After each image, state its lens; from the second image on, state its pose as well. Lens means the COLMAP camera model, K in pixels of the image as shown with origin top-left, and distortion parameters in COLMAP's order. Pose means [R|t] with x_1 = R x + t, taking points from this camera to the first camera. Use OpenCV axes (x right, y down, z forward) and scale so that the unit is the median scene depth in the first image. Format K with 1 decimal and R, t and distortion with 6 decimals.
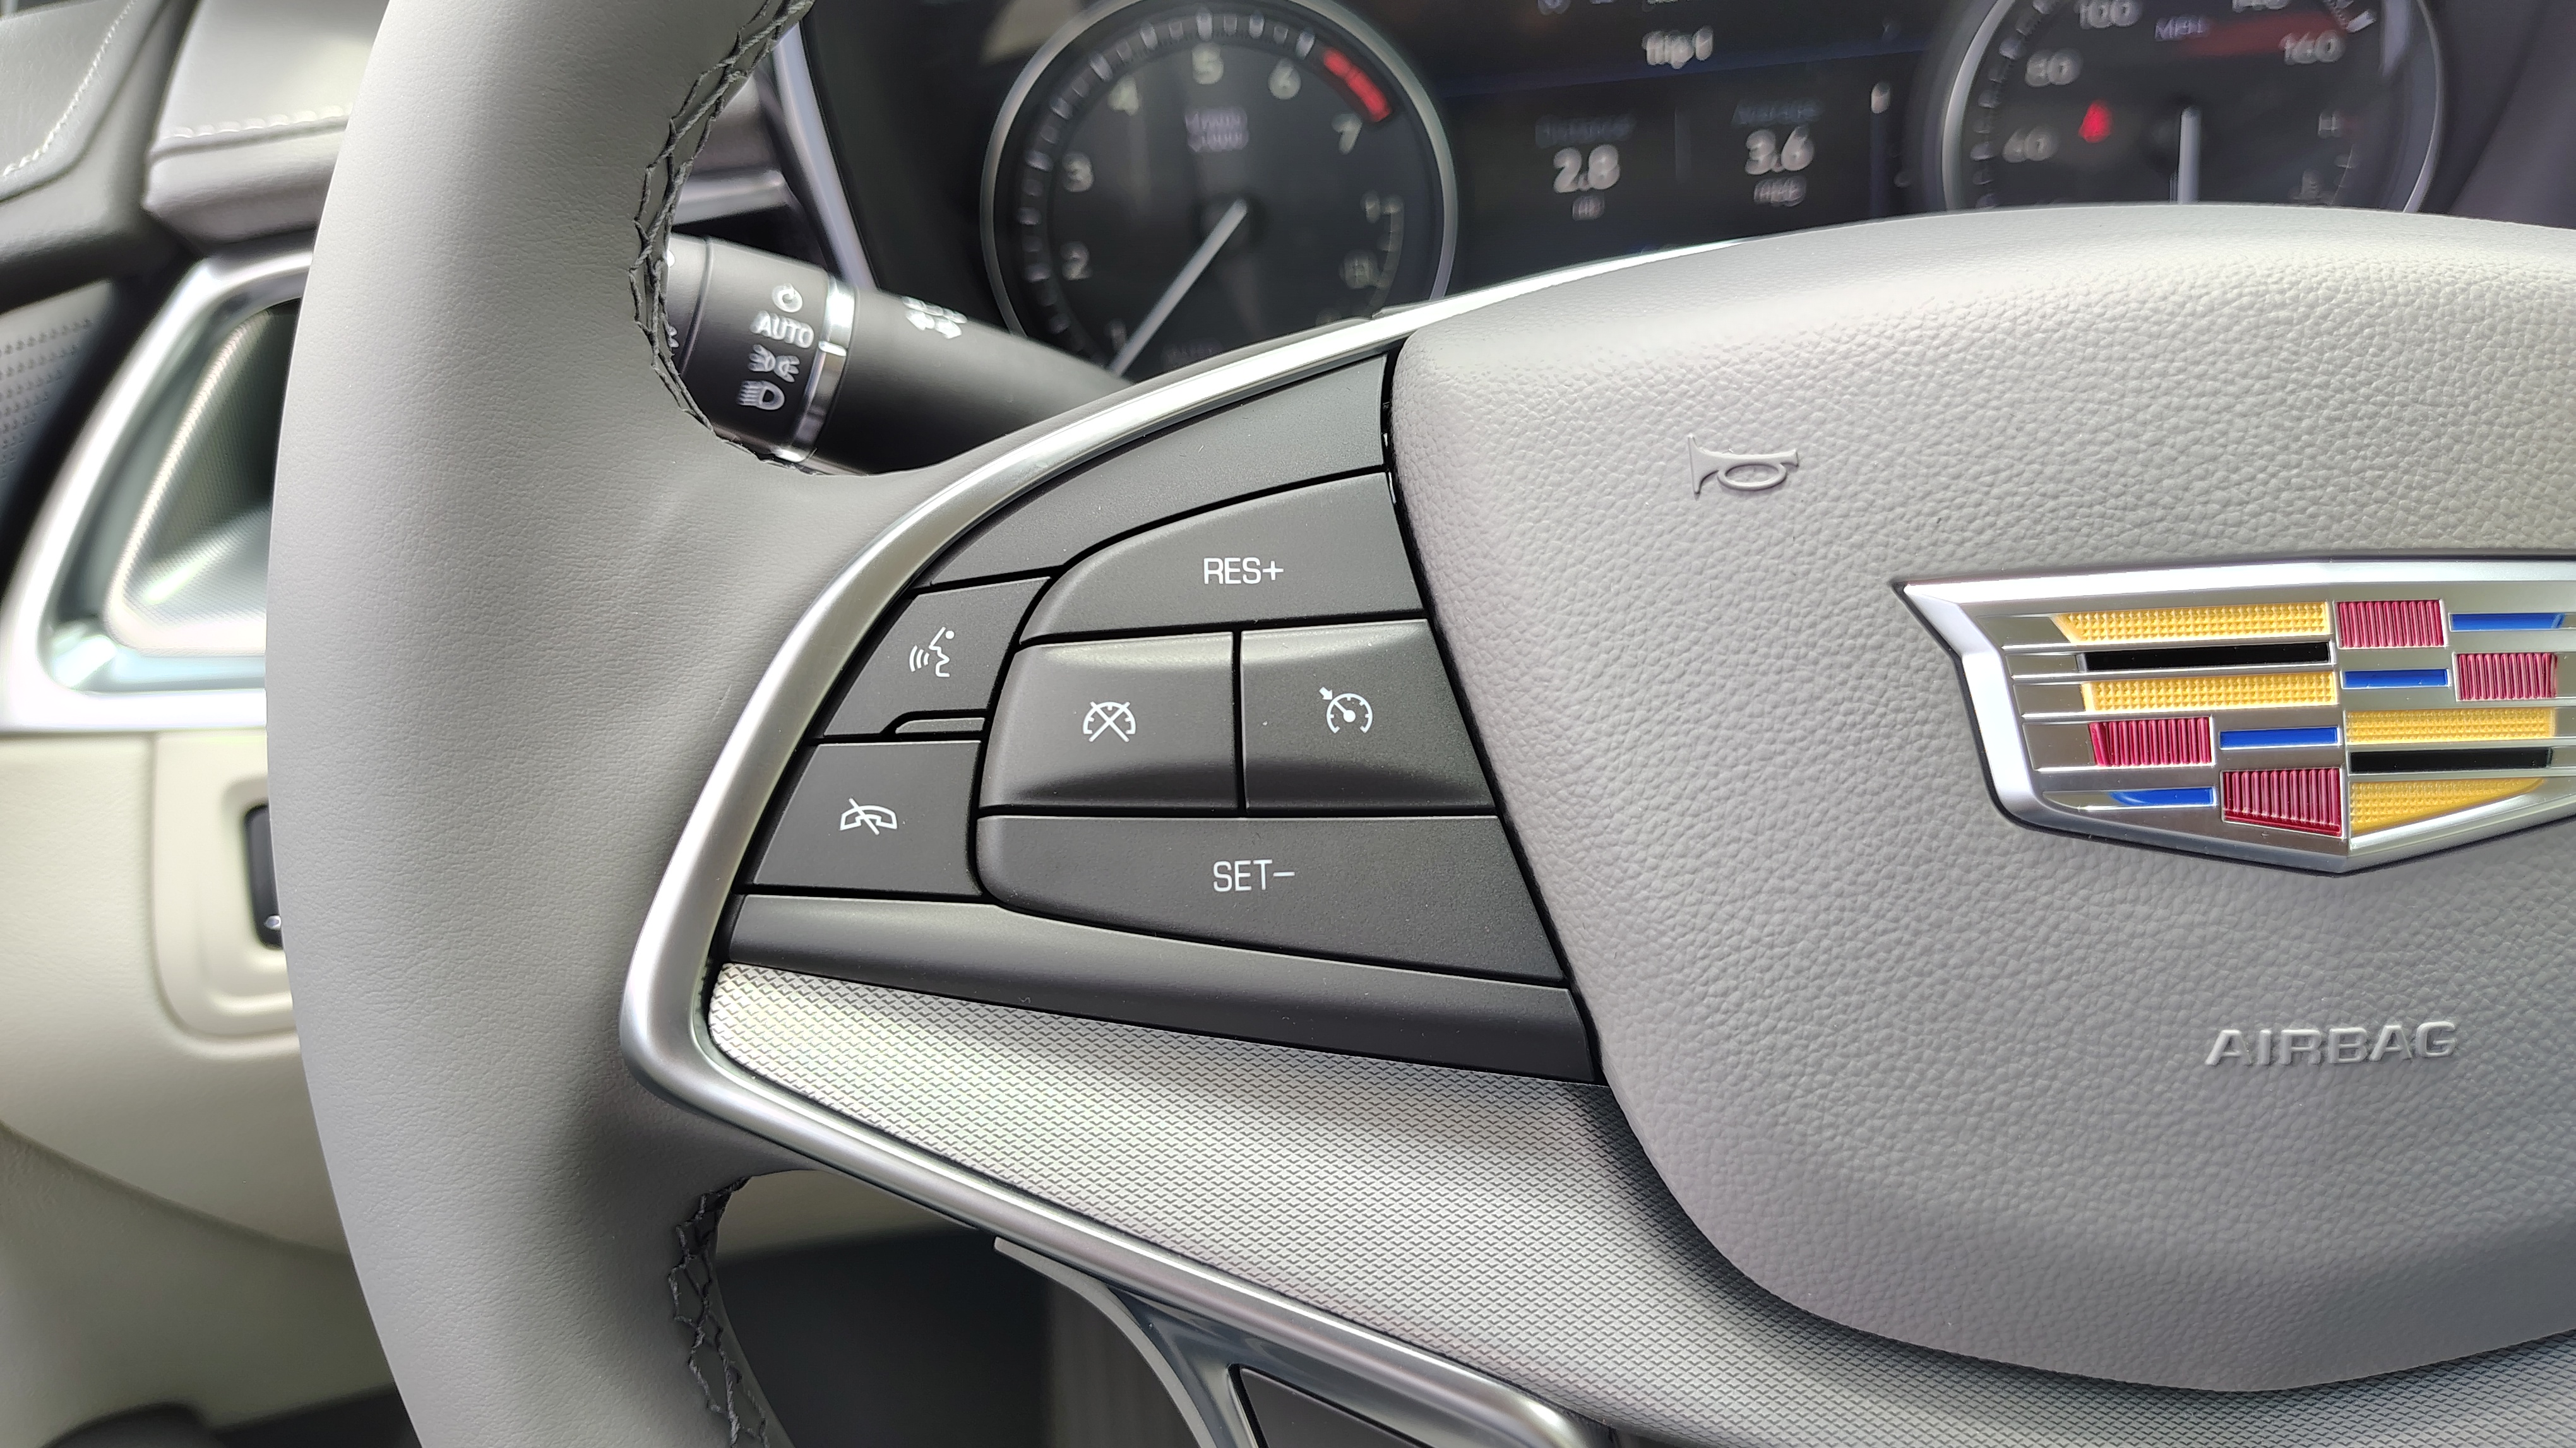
lens RADIAL K [[1807.2, 0, 1294.1], [0, 1807.2, 698.1], [0, 0, 1]] dist [-0.040035, -0.003892]
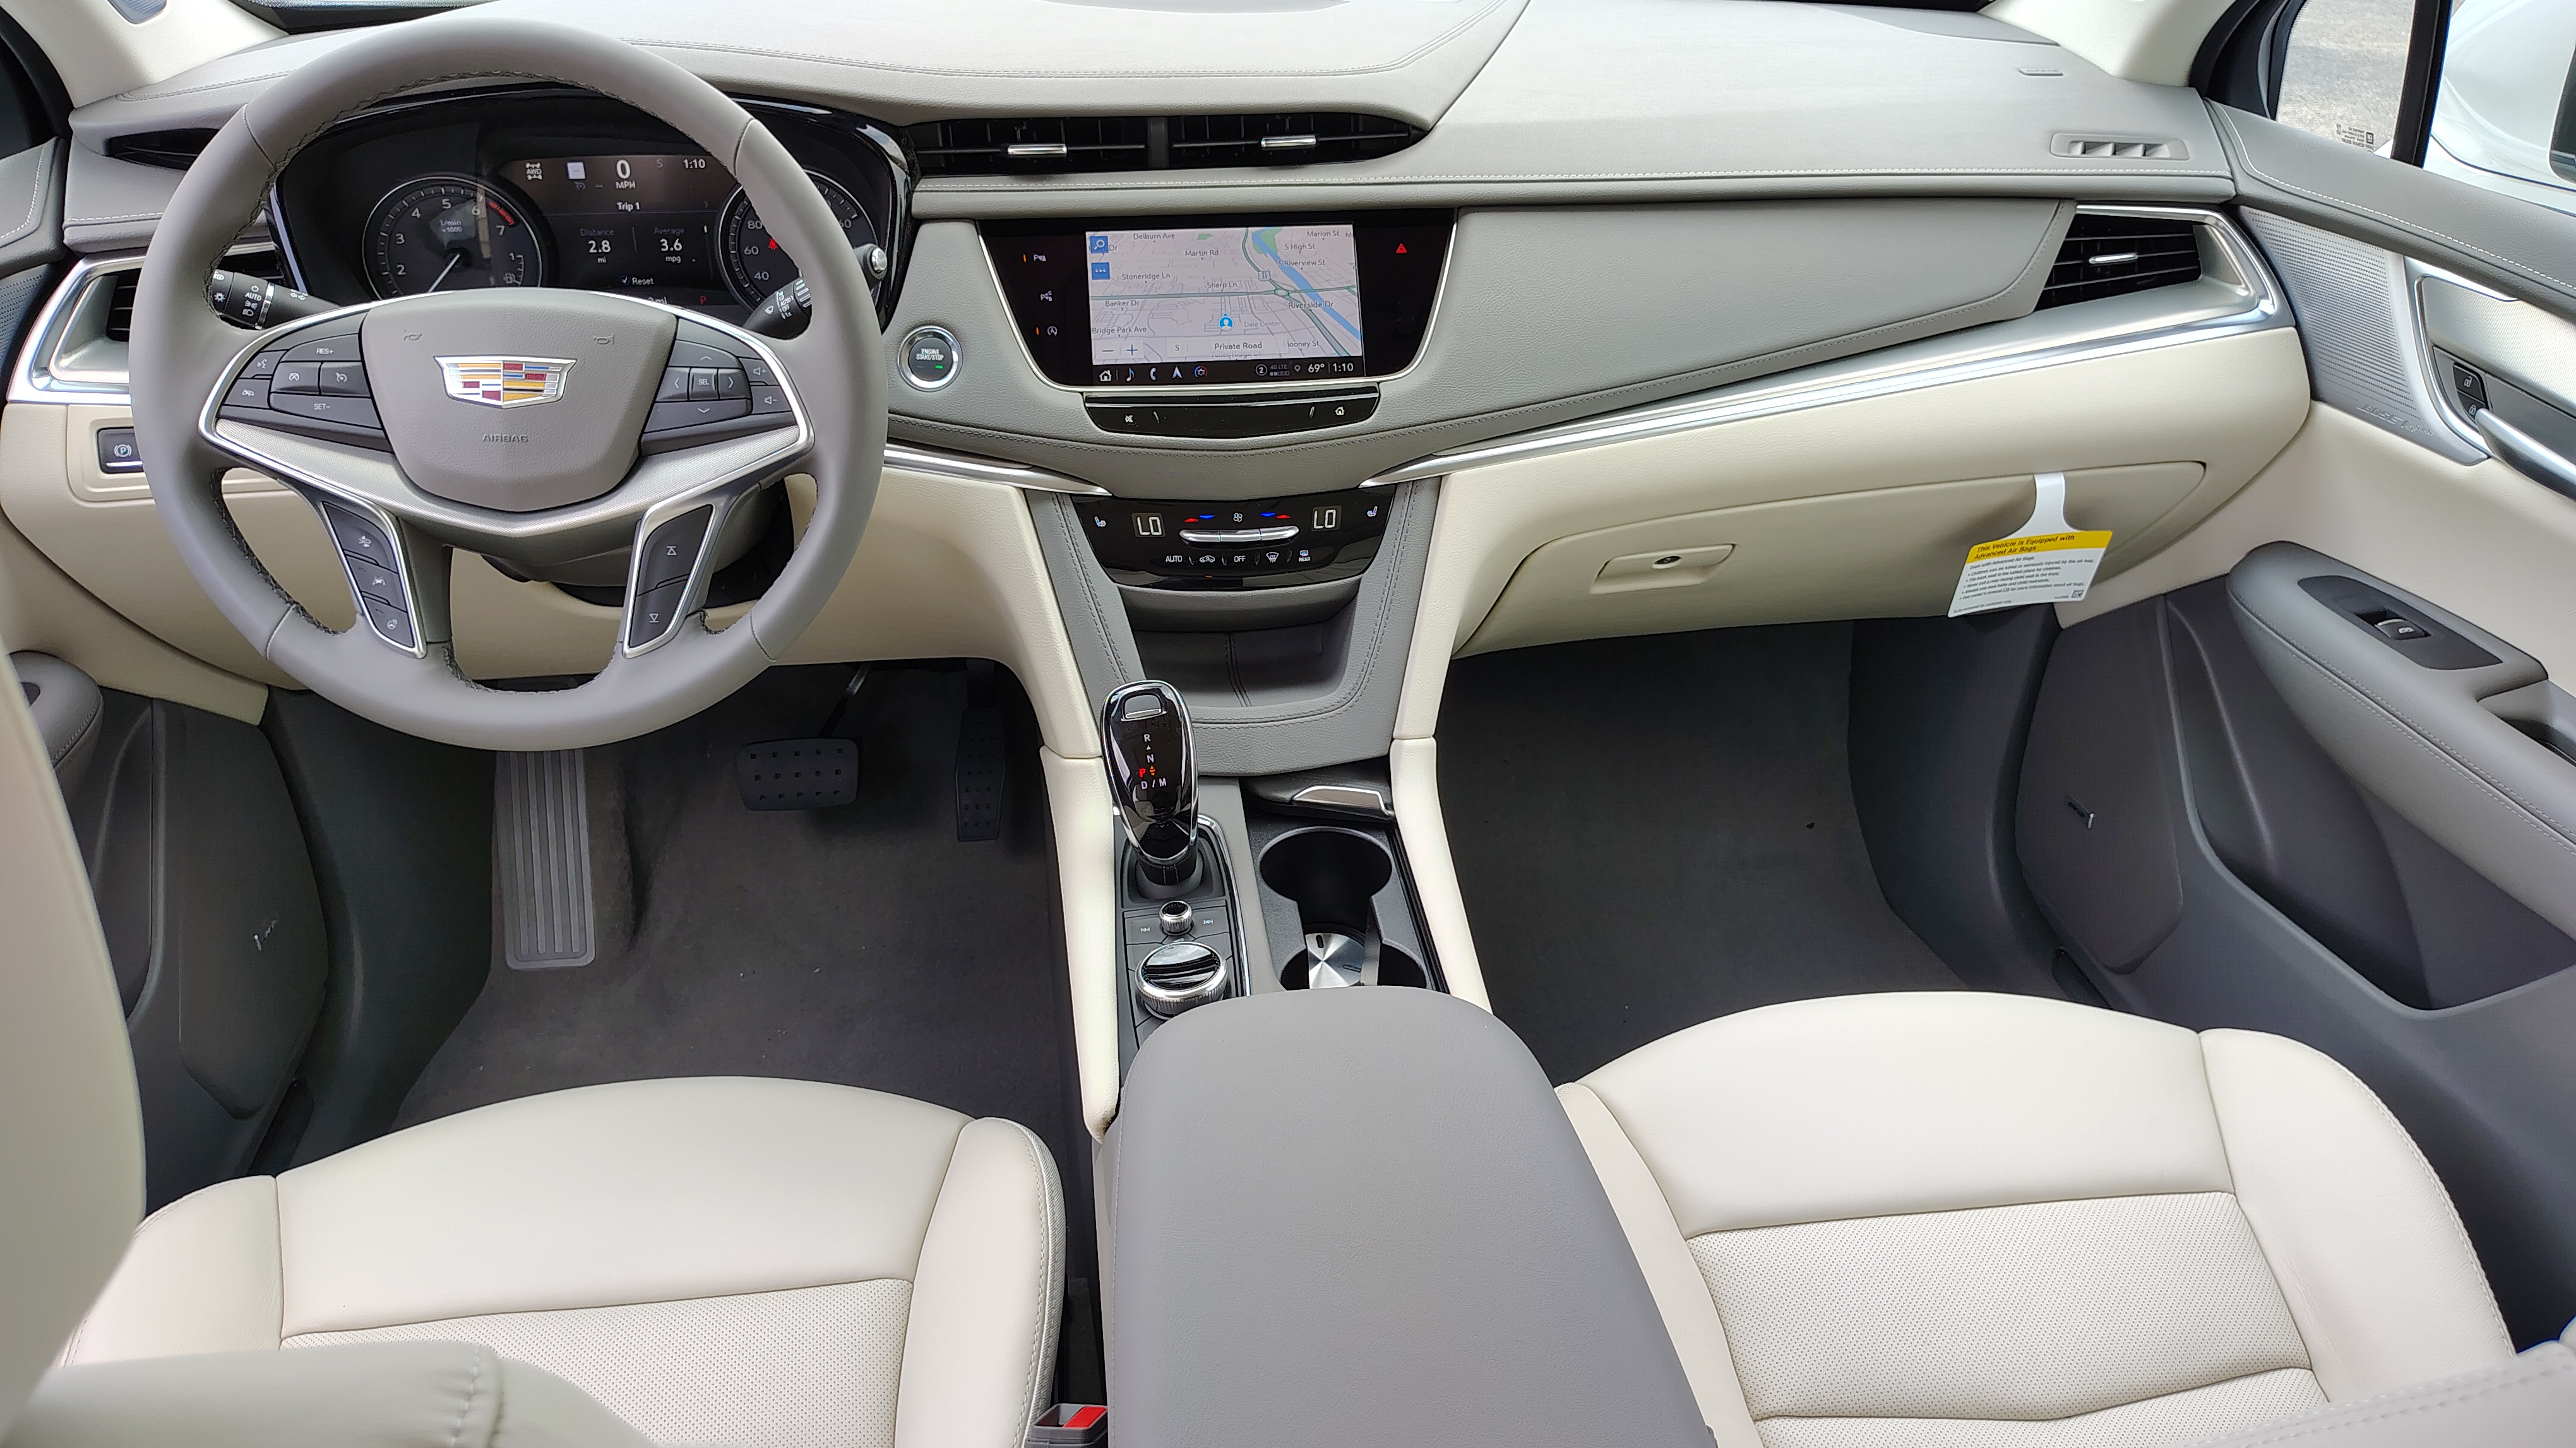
lens RADIAL K [[1817.3, 0, 1351.8], [0, 1817.3, 711.2], [0, 0, 1]] dist [0.035243, -0.063859]
pose [[0.988355, 0.026068, 0.149918, 2.436762], [-0.031400, 0.998952, 0.033310, 0.797168], [-0.148893, -0.037629, 0.988137, -5.375603]]
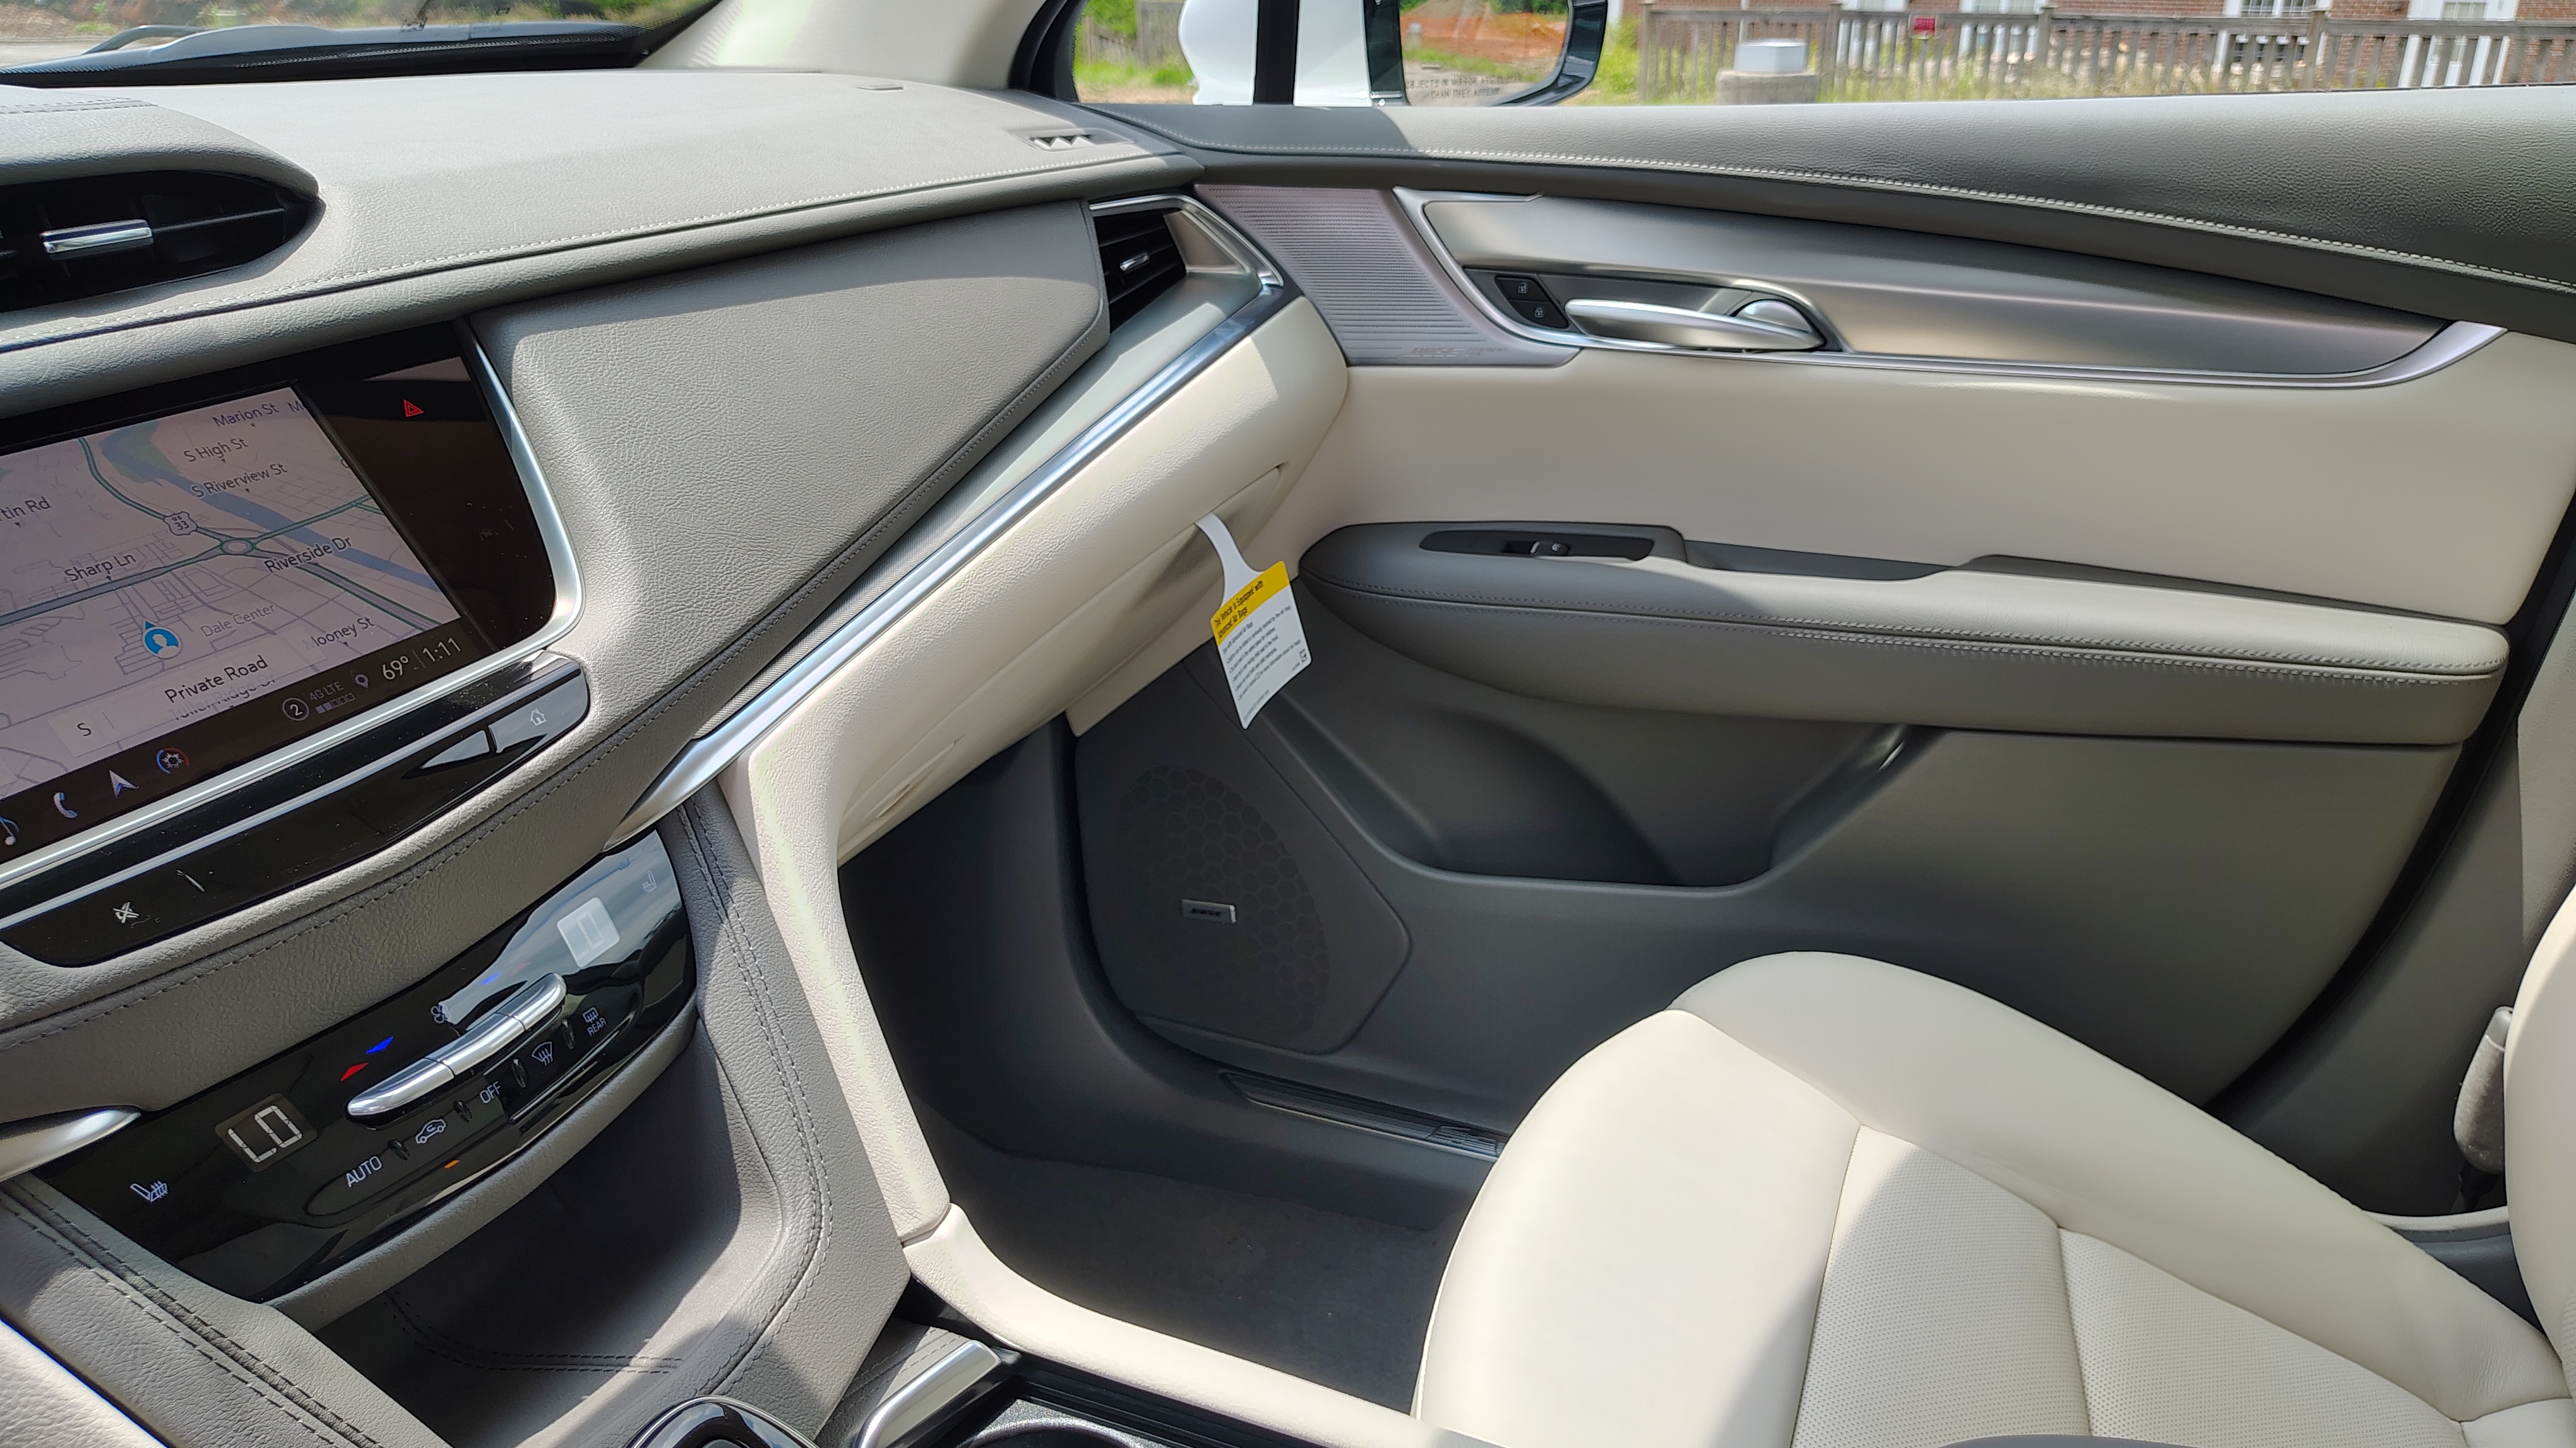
lens RADIAL K [[1784.0, 0, 1288.0], [0, 1784.0, 724.0], [0, 0, 1]] dist [0.030114, -0.069534]
pose [[0.405354, -0.273762, 0.872205, 1.046277], [0.400447, 0.910870, 0.099792, 0.099422], [-0.821785, 0.308821, 0.478852, -1.041770]]
